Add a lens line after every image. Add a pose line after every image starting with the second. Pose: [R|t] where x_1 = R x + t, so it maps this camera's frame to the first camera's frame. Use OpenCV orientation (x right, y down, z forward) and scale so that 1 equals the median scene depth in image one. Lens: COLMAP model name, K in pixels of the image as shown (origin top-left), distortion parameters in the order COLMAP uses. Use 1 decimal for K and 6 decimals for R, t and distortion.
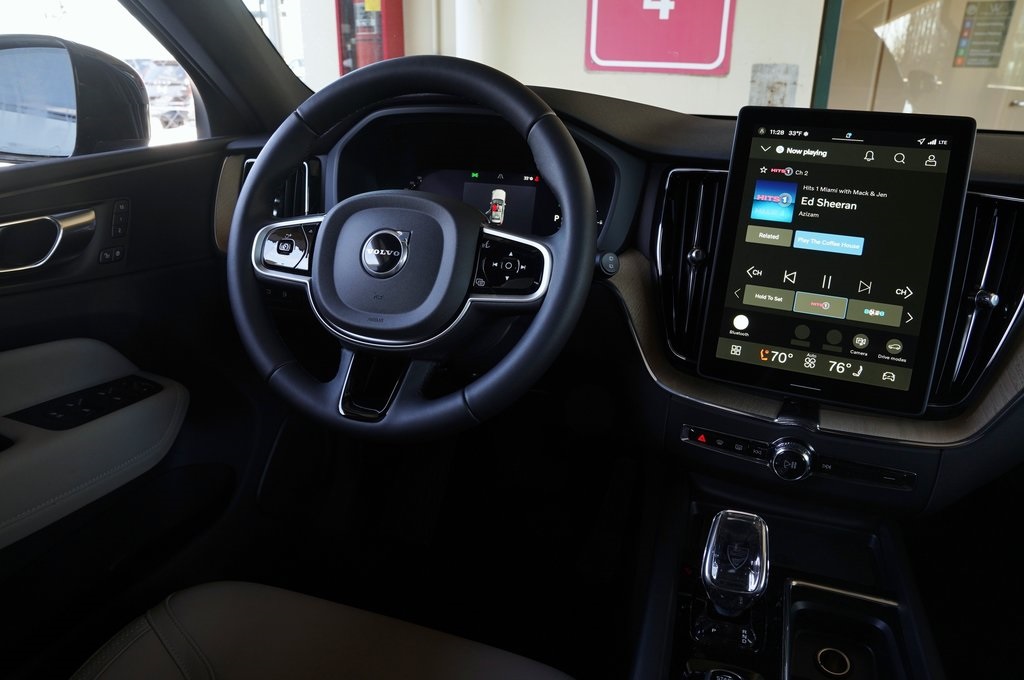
lens RADIAL K [[711.2, 0, 509.5], [0, 711.2, 338.1], [0, 0, 1]] dist [-0.121632, 0.078686]
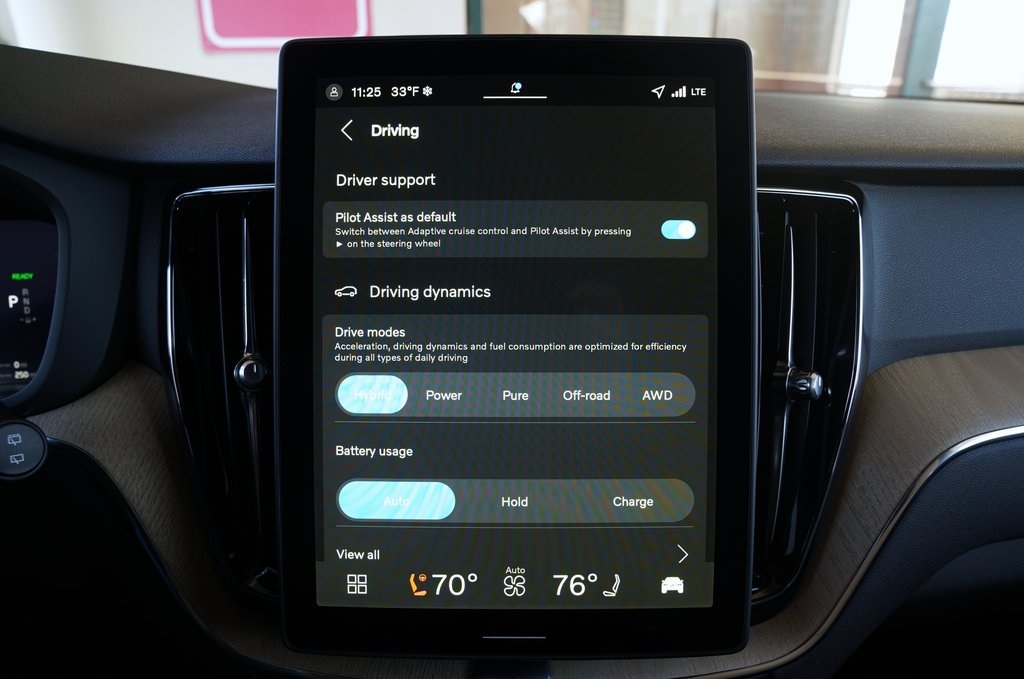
lens RADIAL K [[711.2, 0, 517.1], [0, 711.2, 342.7], [0, 0, 1]] dist [-0.121632, 0.078686]
pose [[0.899979, -0.173065, 0.400107, 0.265532], [0.165182, 0.984761, 0.054404, -0.145935], [-0.403425, 0.017128, 0.914852, 0.551809]]
